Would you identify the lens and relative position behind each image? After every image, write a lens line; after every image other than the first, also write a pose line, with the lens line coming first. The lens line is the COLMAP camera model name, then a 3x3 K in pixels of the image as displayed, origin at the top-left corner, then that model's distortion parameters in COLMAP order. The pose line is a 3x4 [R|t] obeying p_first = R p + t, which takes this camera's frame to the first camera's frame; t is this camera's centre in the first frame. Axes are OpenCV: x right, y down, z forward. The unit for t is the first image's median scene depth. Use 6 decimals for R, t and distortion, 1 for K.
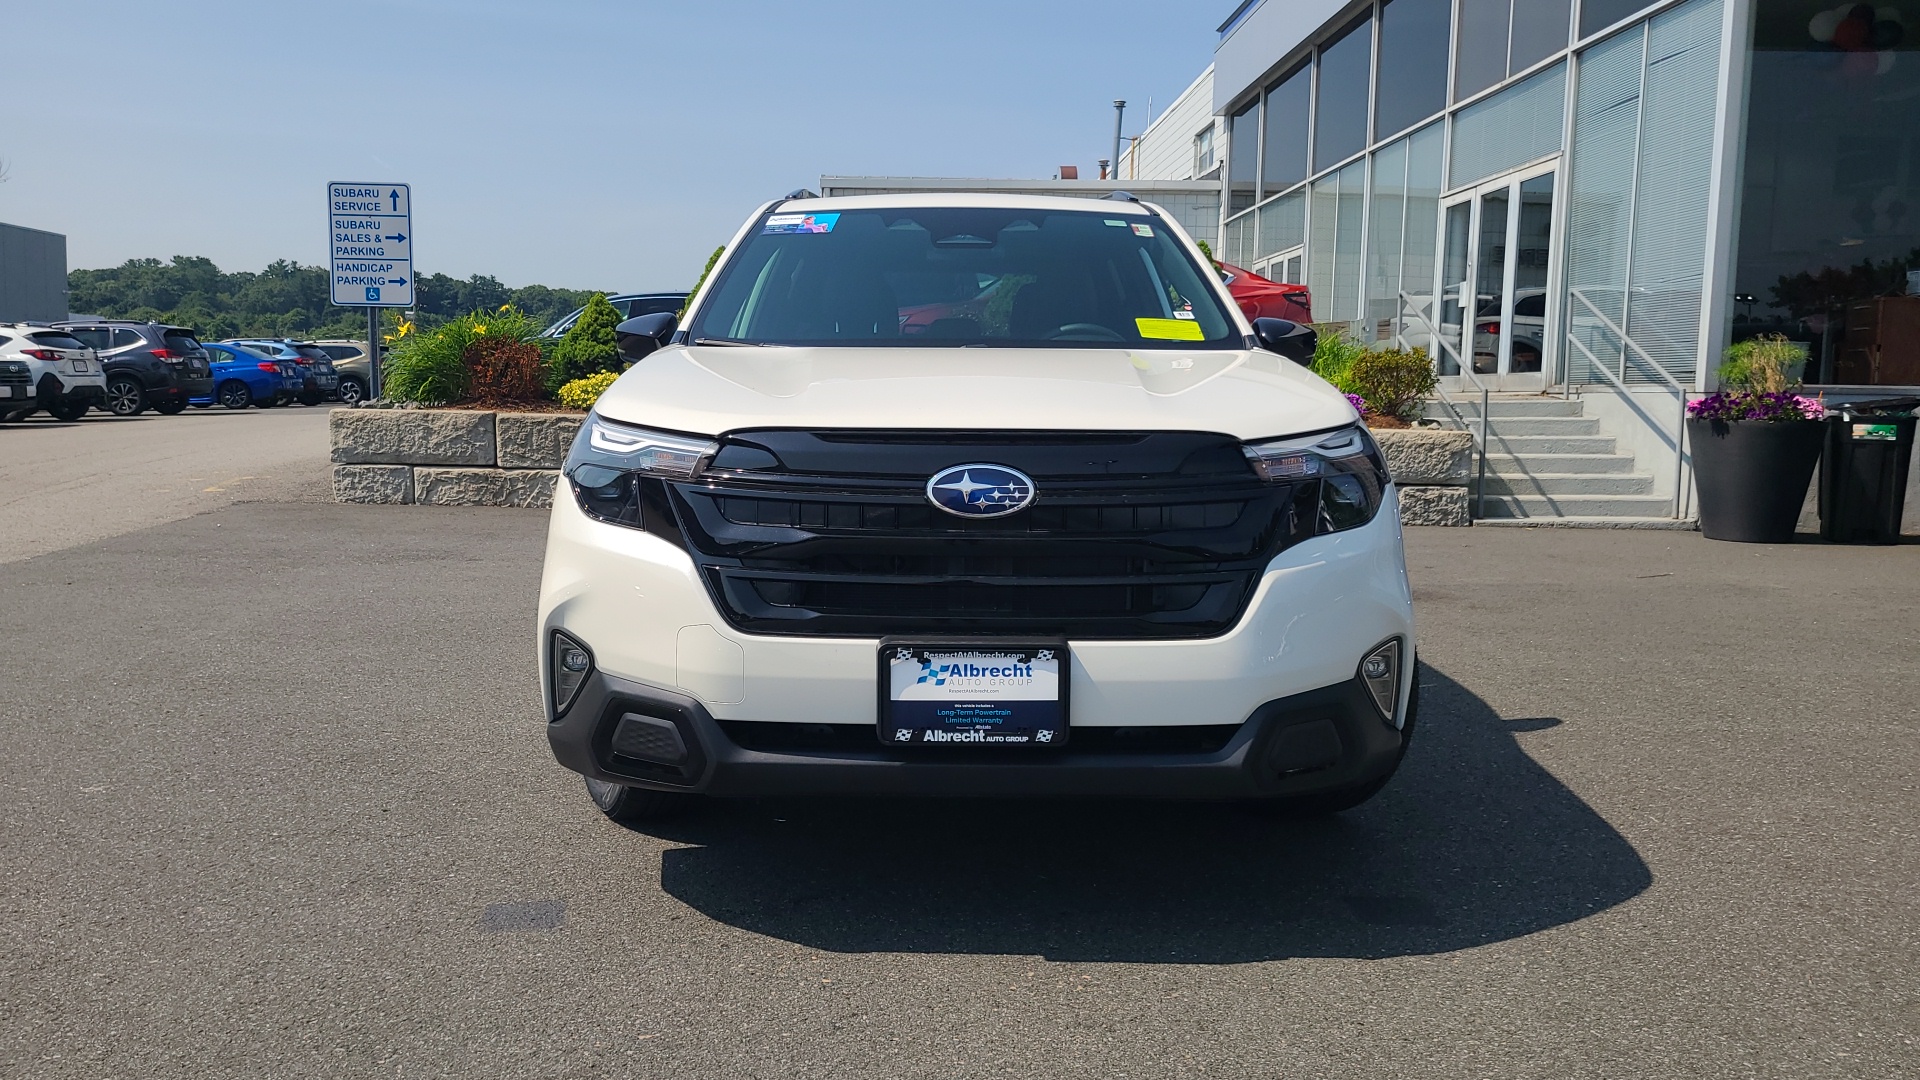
lens RADIAL K [[1431.8, 0, 957.5], [0, 1431.8, 555.4], [0, 0, 1]] dist [0.060551, -0.053231]
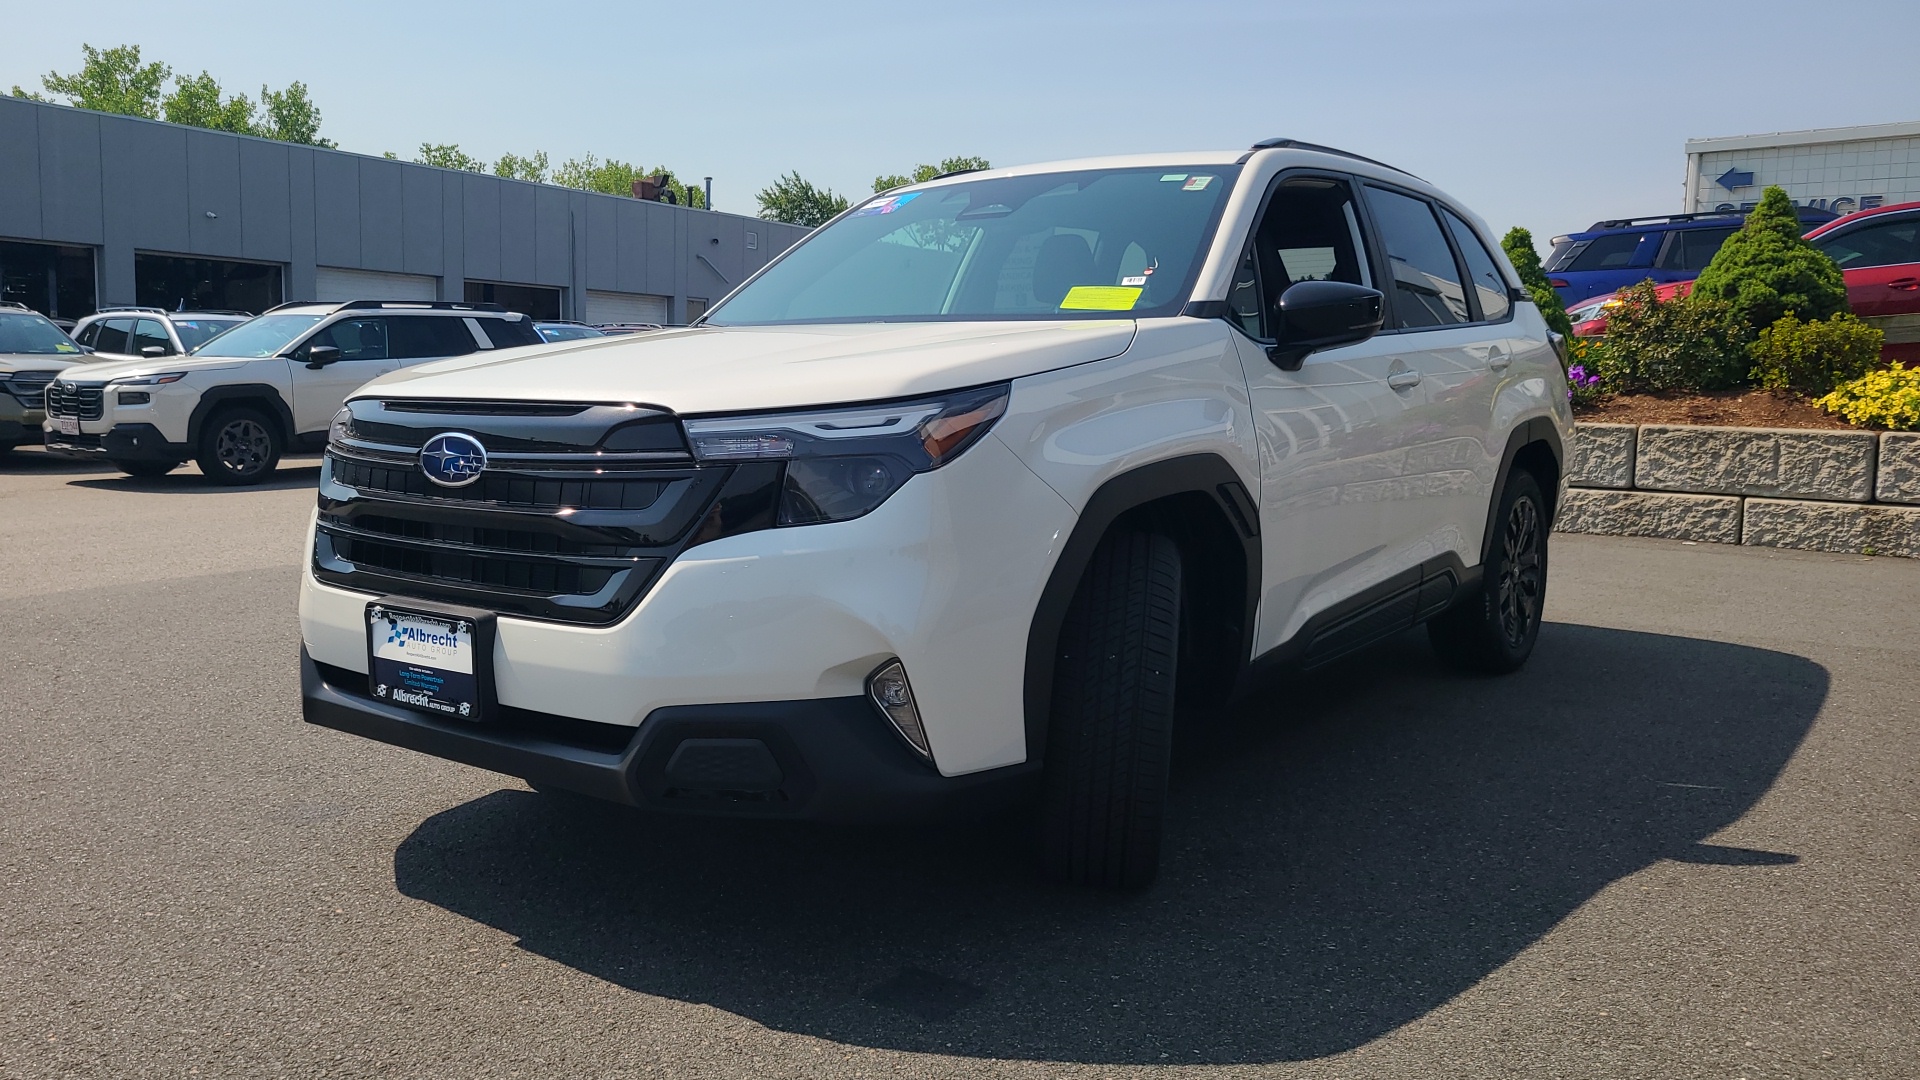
lens RADIAL K [[1431.8, 0, 927.9], [0, 1431.8, 568.6], [0, 0, 1]] dist [0.060551, -0.053231]
pose [[0.803830, 0.075111, -0.590098, 0.861802], [-0.073099, 0.996950, 0.027322, -0.020074], [0.590350, 0.021173, 0.806869, 0.373508]]
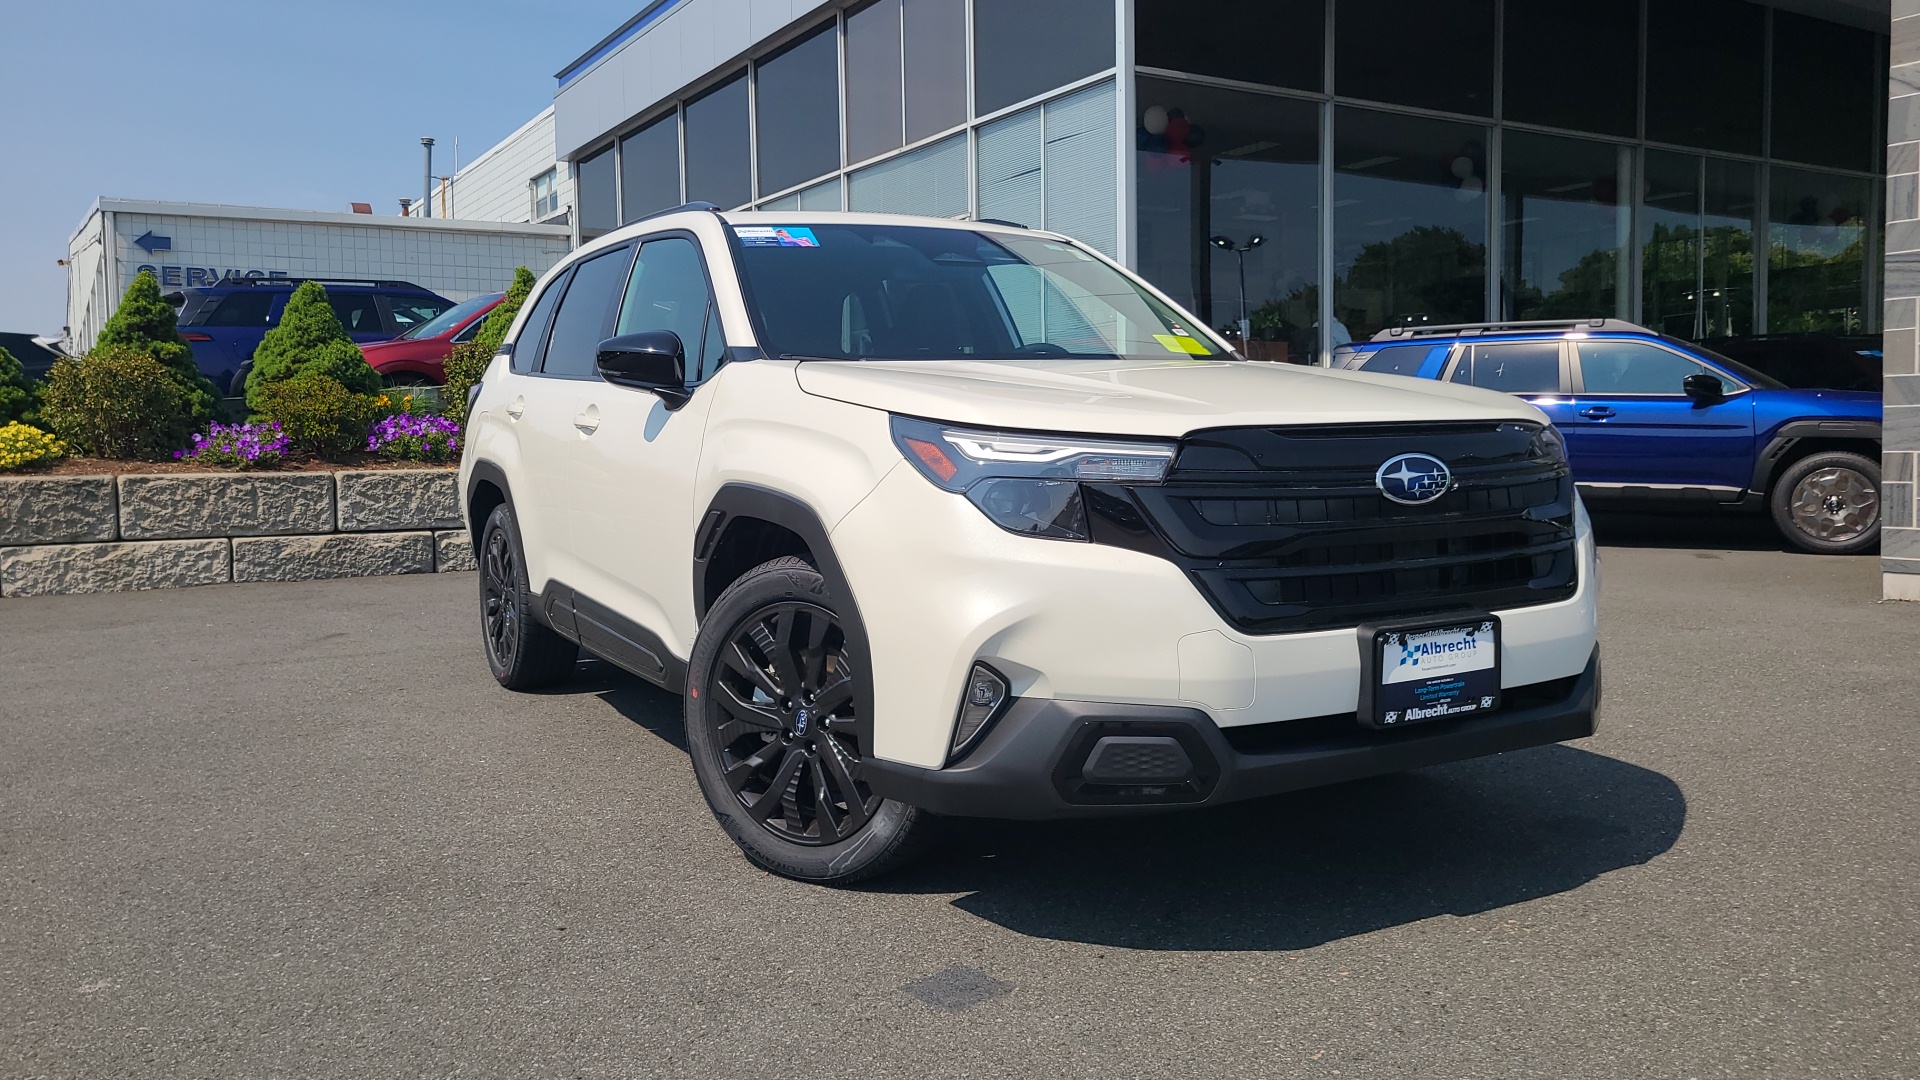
lens RADIAL K [[1431.8, 0, 885.2], [0, 1431.8, 537.4], [0, 0, 1]] dist [0.060551, -0.053231]
pose [[0.870565, -0.063536, 0.487935, -0.824321], [0.086804, 0.995907, -0.025193, -0.008734], [-0.484337, 0.064287, 0.872516, 0.253279]]
